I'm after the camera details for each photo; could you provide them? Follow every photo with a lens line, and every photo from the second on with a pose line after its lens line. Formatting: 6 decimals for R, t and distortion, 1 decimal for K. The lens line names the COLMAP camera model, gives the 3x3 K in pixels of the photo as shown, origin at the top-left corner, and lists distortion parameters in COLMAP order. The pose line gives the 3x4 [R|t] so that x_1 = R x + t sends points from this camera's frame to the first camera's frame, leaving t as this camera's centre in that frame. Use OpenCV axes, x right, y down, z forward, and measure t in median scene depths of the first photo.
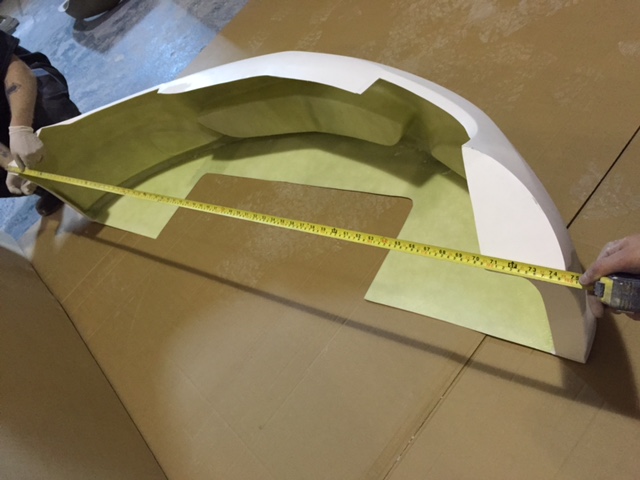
lens RADIAL K [[538.3, 0, 322.4], [0, 538.3, 238.2], [0, 0, 1]] dist [0.038310, -0.081104]
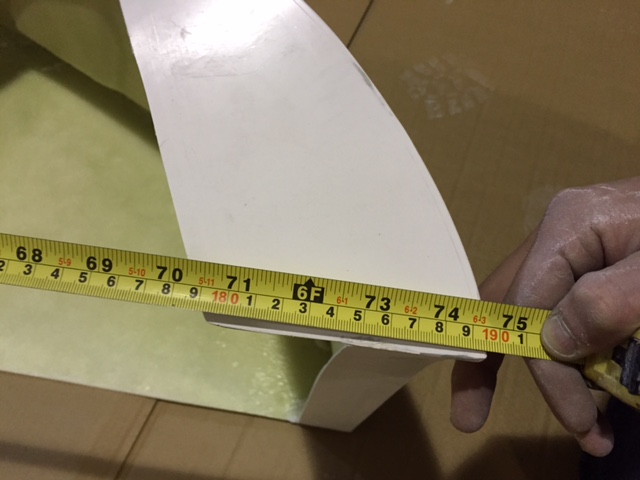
lens RADIAL K [[538.3, 0, 324.2], [0, 538.3, 236.6], [0, 0, 1]] dist [0.038310, -0.081104]
pose [[0.781639, -0.061728, 0.620669, 0.181413], [0.018295, 0.996932, 0.076109, 0.000753], [-0.623463, -0.048135, 0.780370, 0.749788]]
